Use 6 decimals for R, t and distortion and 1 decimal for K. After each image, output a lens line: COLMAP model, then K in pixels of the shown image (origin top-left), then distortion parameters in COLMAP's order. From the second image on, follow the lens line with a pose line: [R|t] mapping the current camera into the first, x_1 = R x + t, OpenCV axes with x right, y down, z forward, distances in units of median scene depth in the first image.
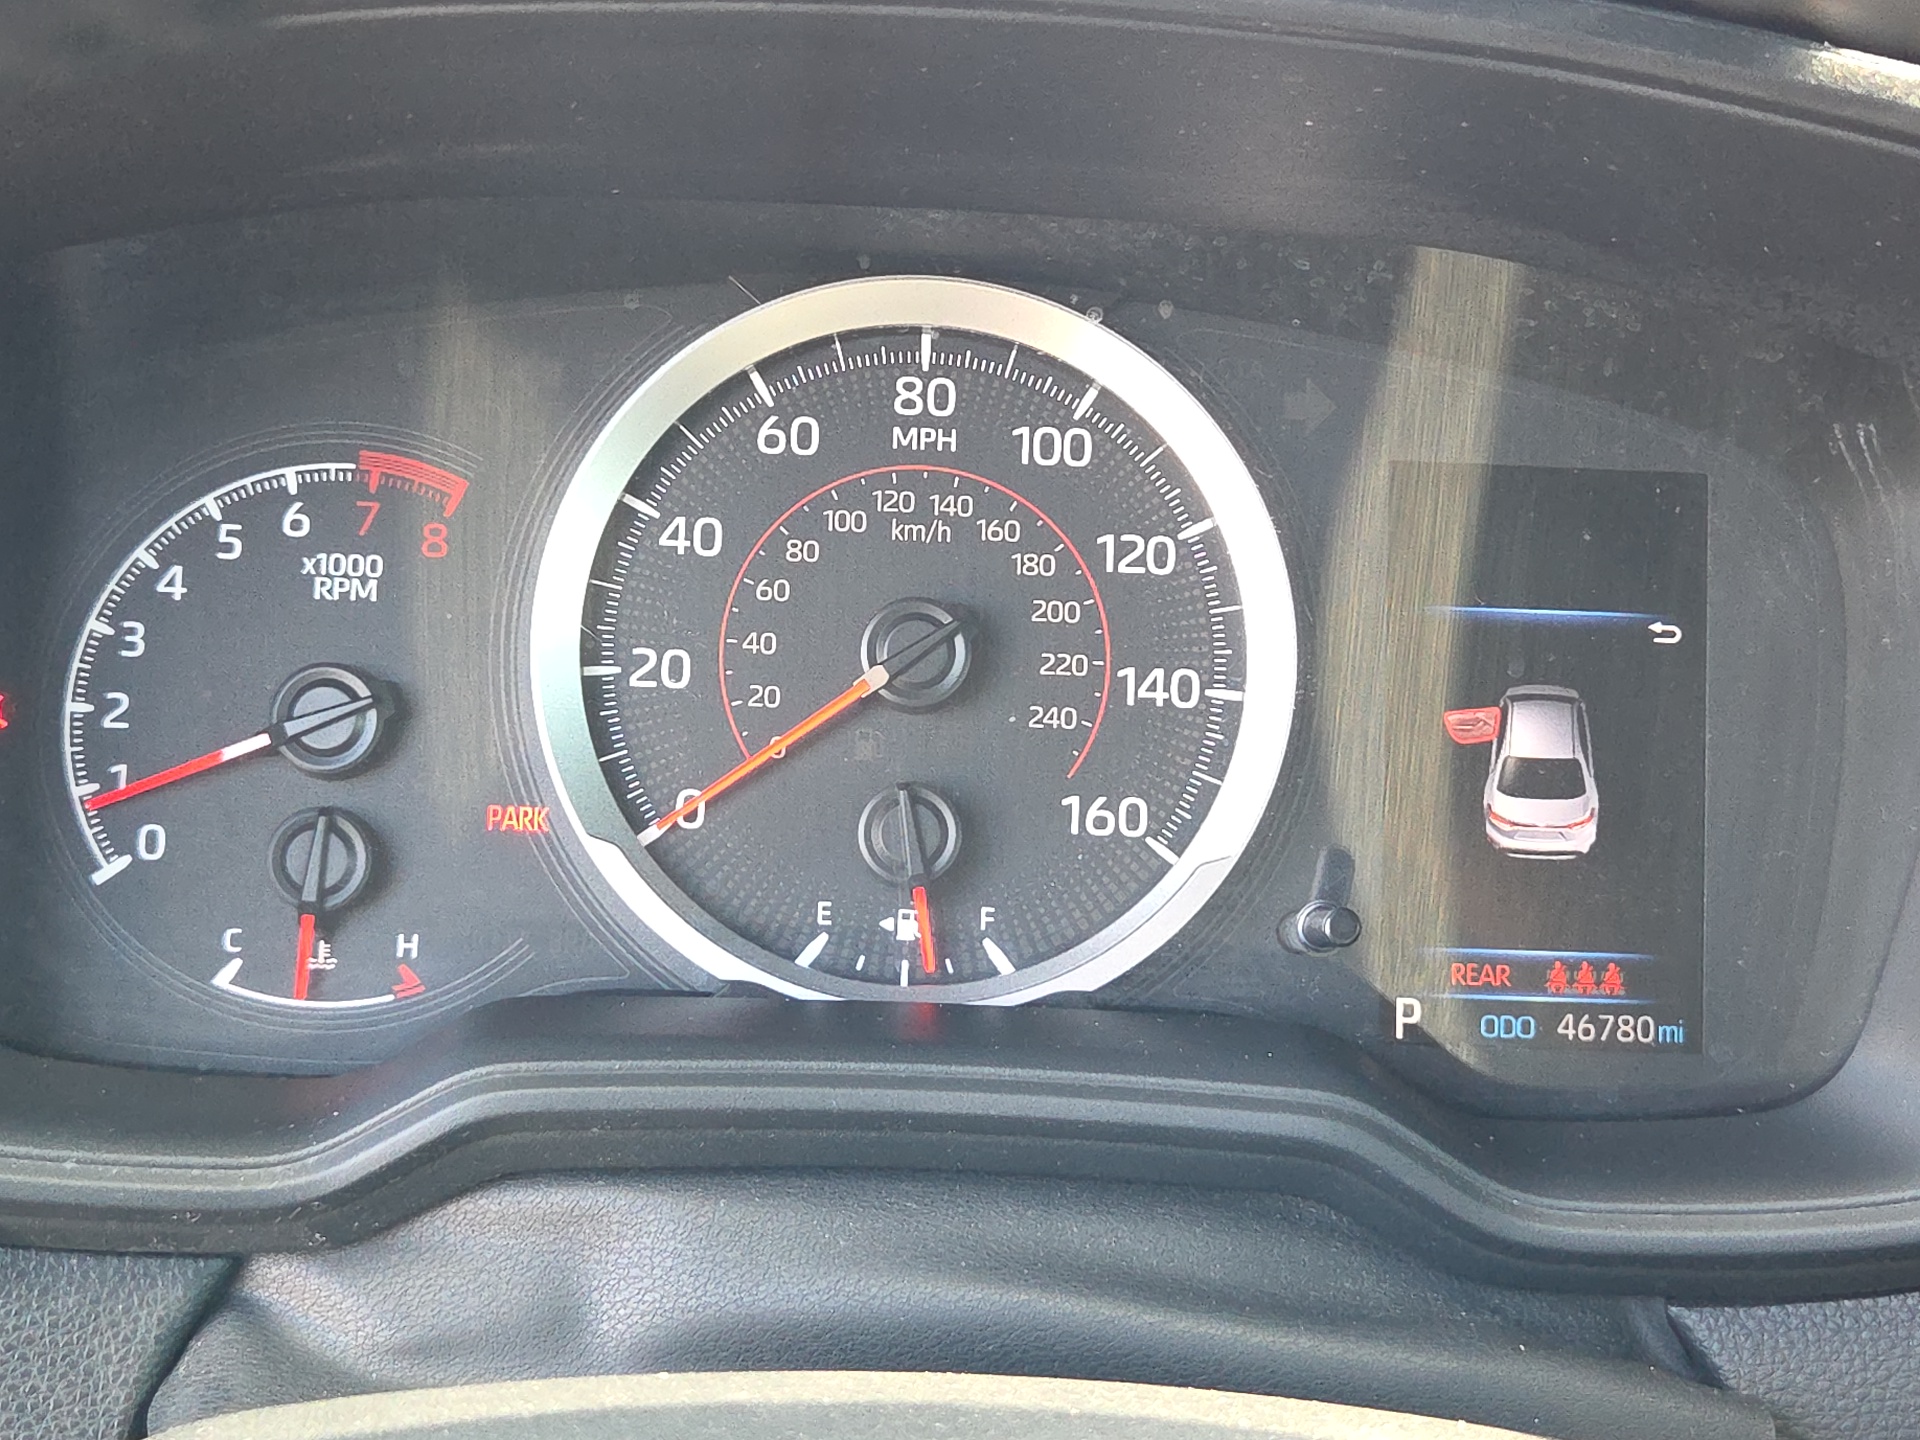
lens RADIAL K [[2850.0, 0, 967.8], [0, 2850.0, 708.7], [0, 0, 1]] dist [0.013539, 0.000000]
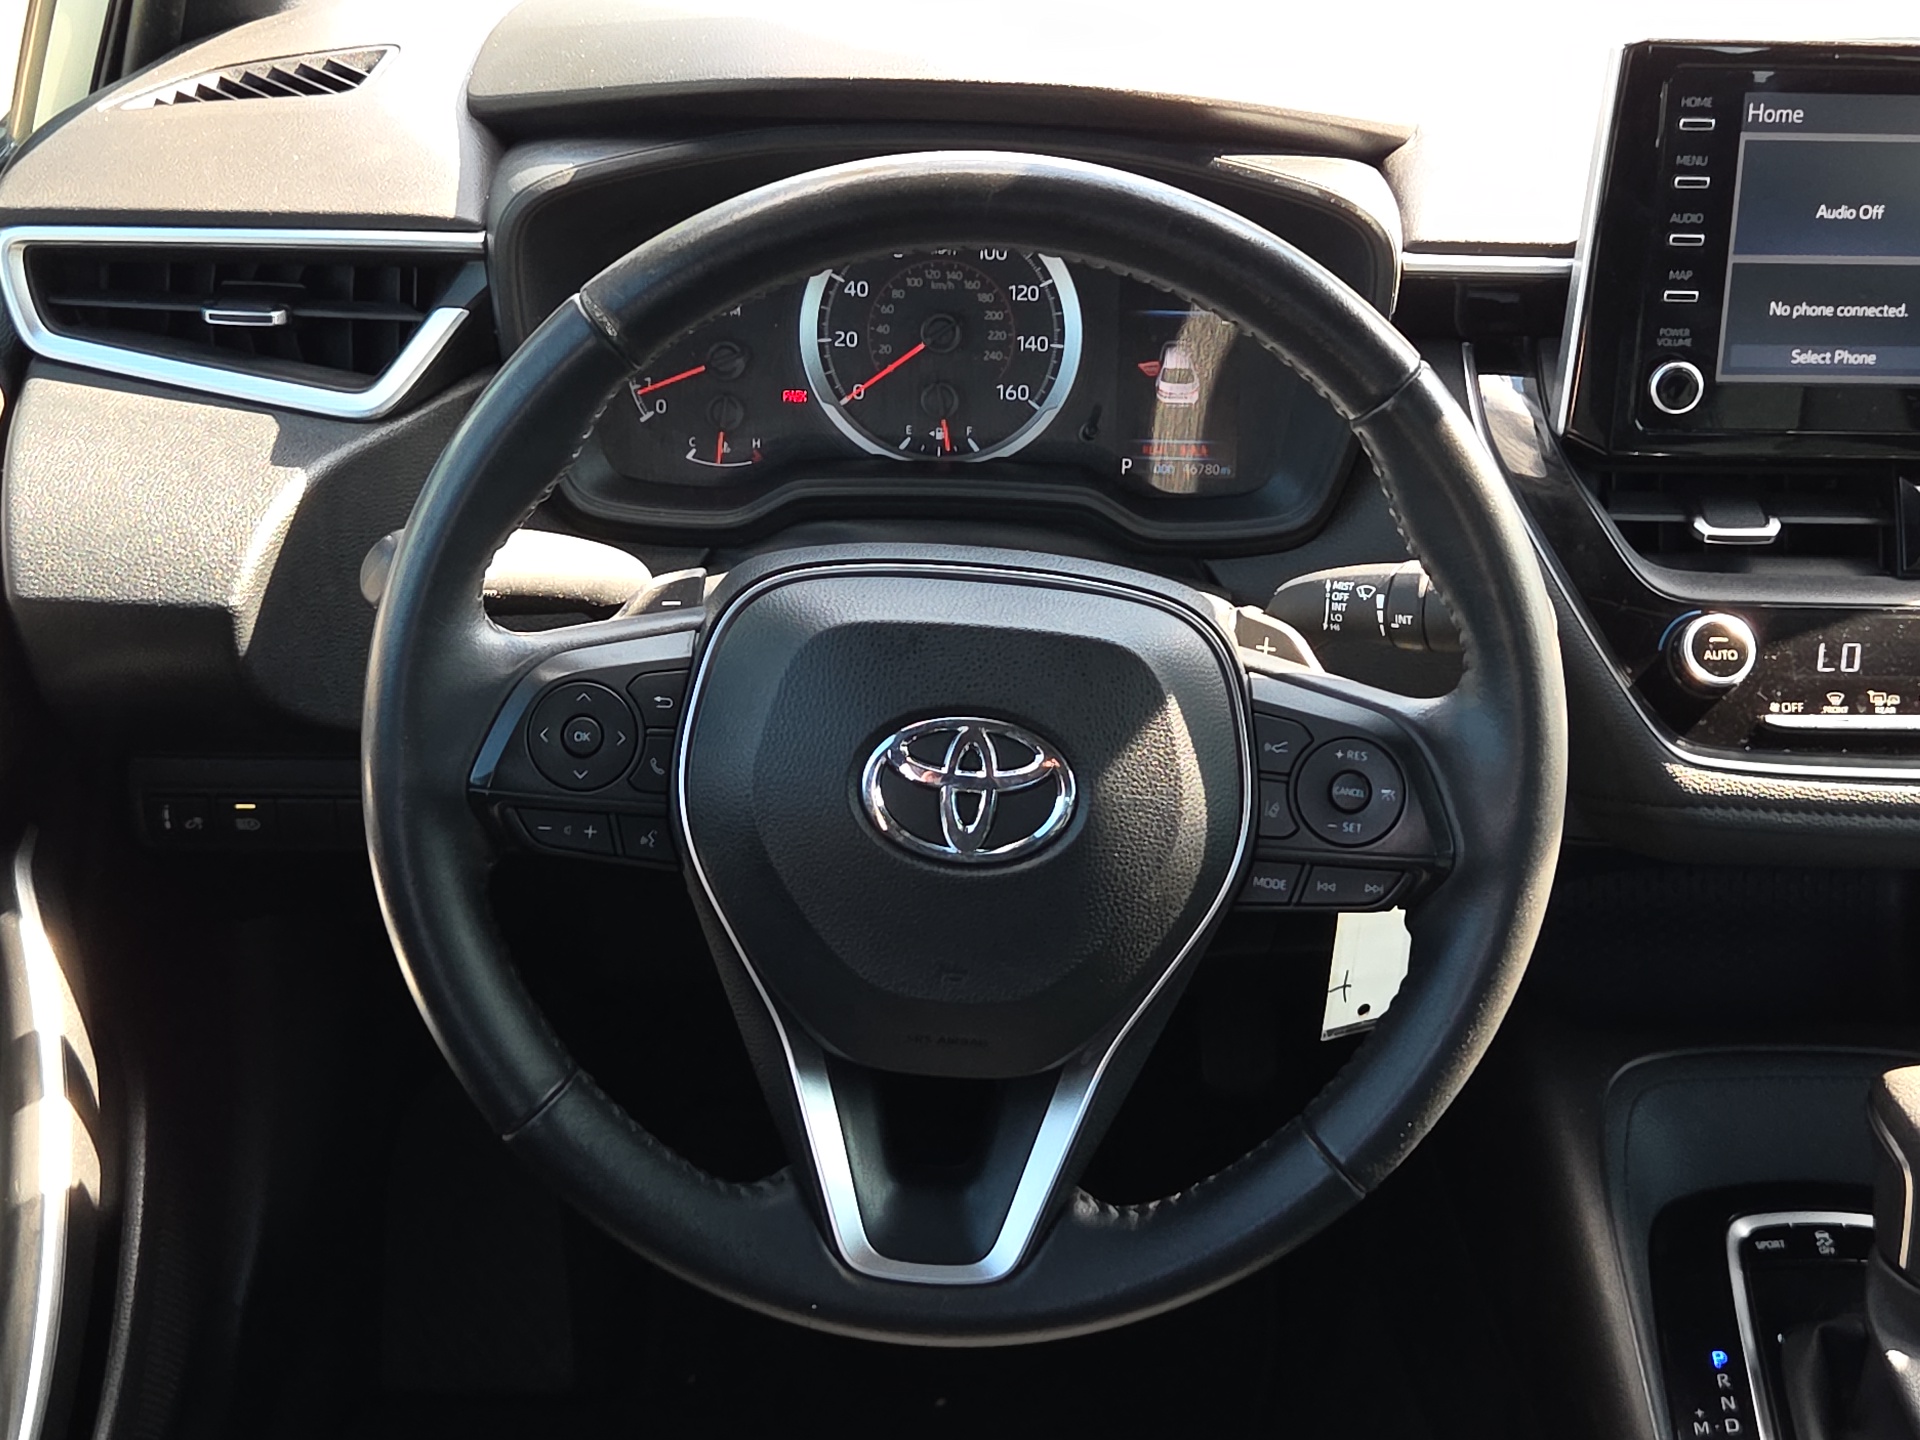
lens RADIAL K [[2850.0, 0, 985.9], [0, 2850.0, 673.4], [0, 0, 1]] dist [0.013539, 0.000000]
pose [[0.999877, -0.011531, -0.010658, 0.048306], [0.012942, 0.989568, 0.143485, -0.085643], [0.008893, -0.143605, 0.989595, -1.692429]]
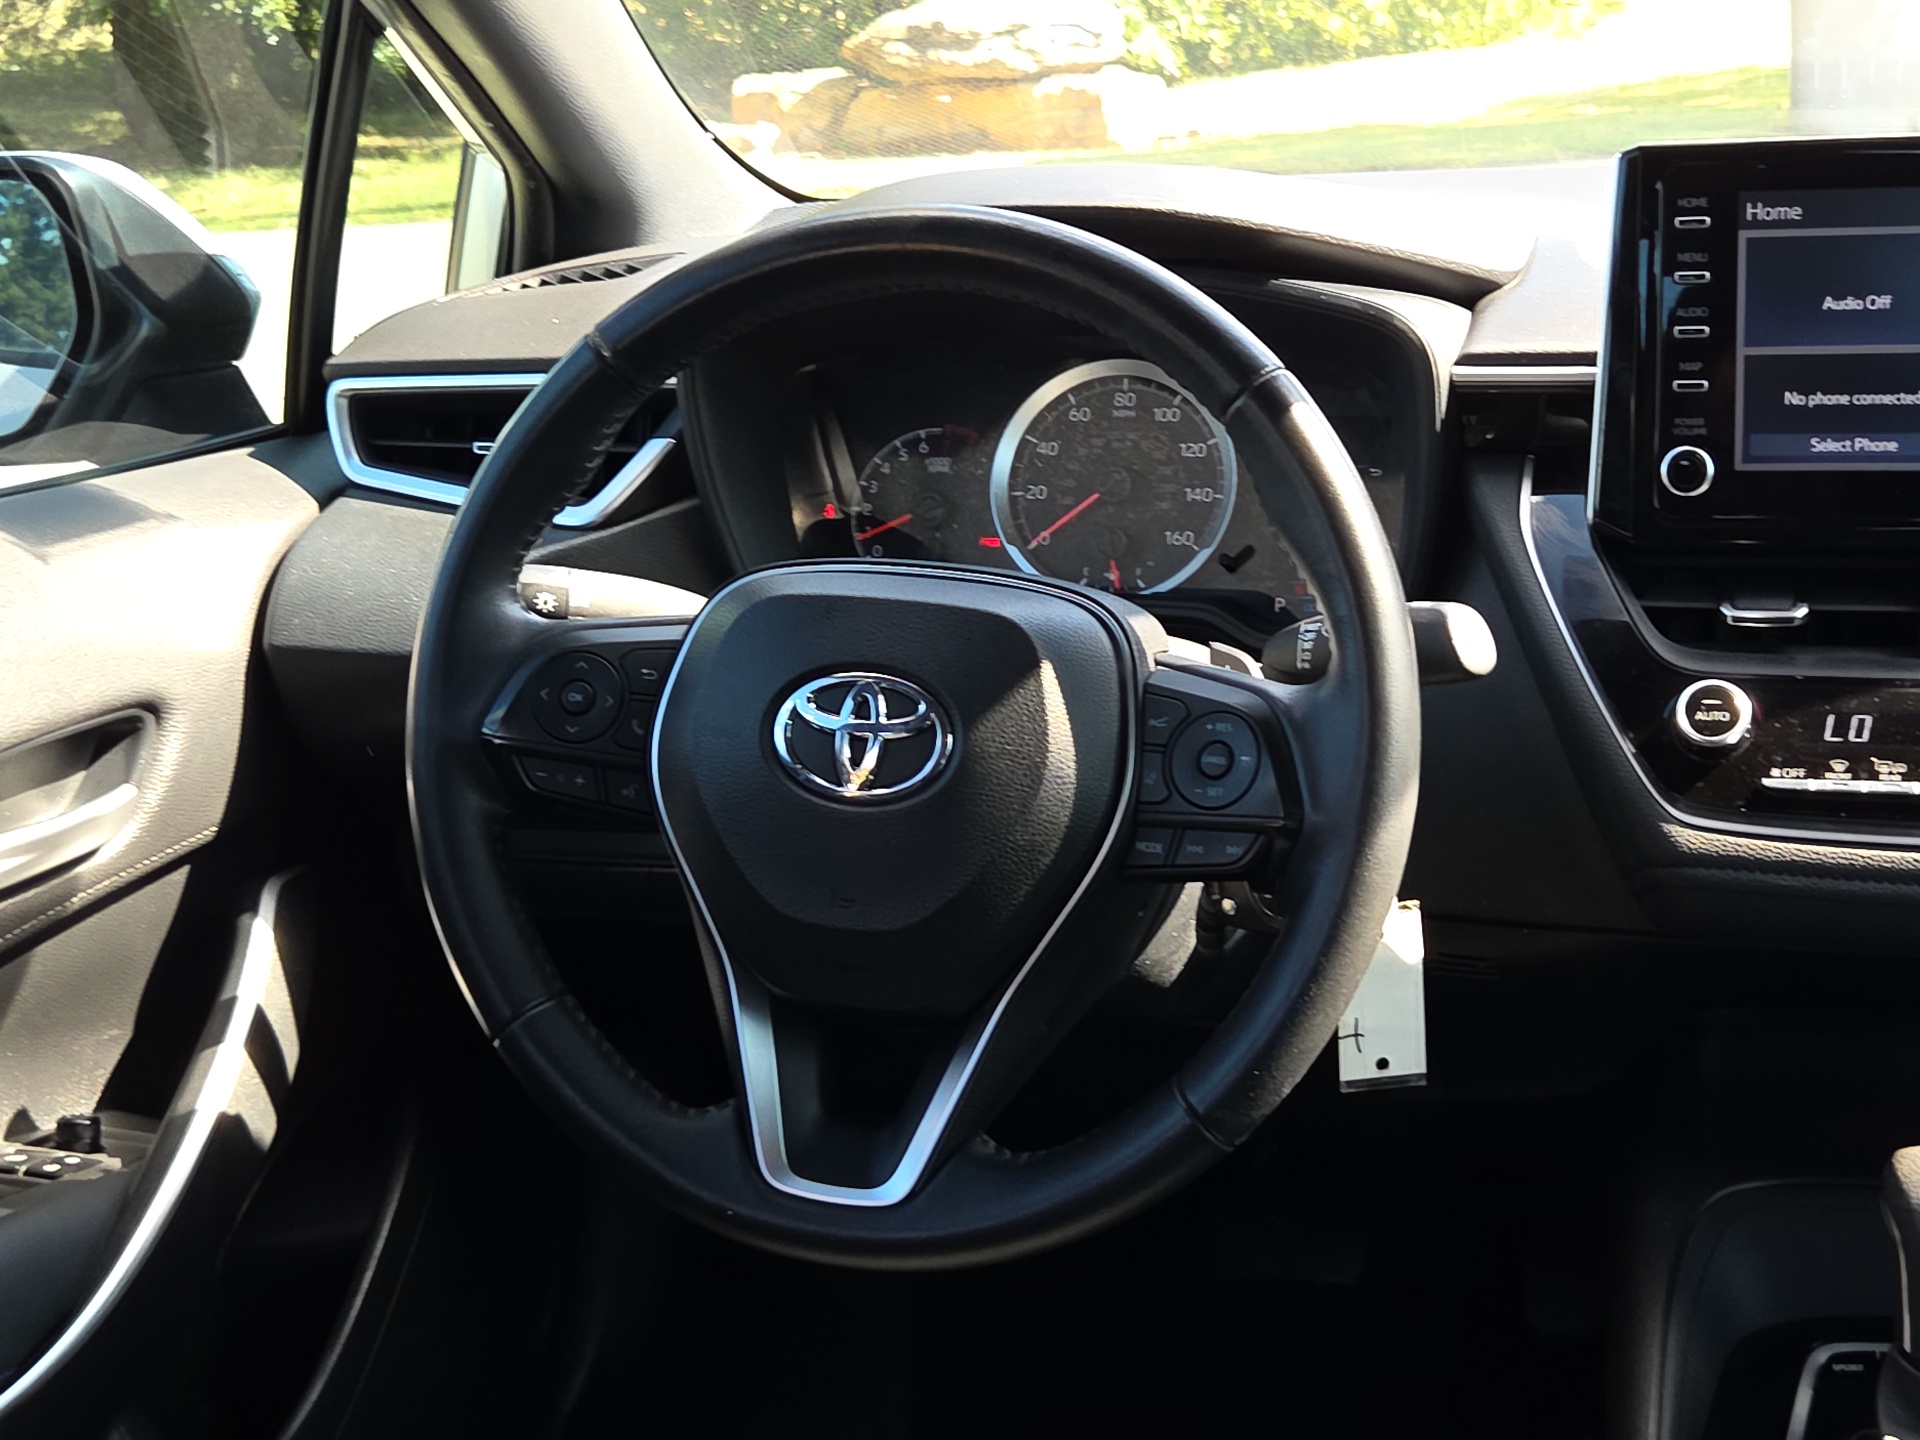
lens RADIAL K [[2850.0, 0, 1030.4], [0, 2850.0, 686.7], [0, 0, 1]] dist [0.013539, 0.000000]
pose [[0.945363, -0.006512, -0.325954, 0.863314], [-0.012115, 0.998408, -0.055084, 0.355858], [0.325793, 0.056023, 0.943780, -1.825848]]
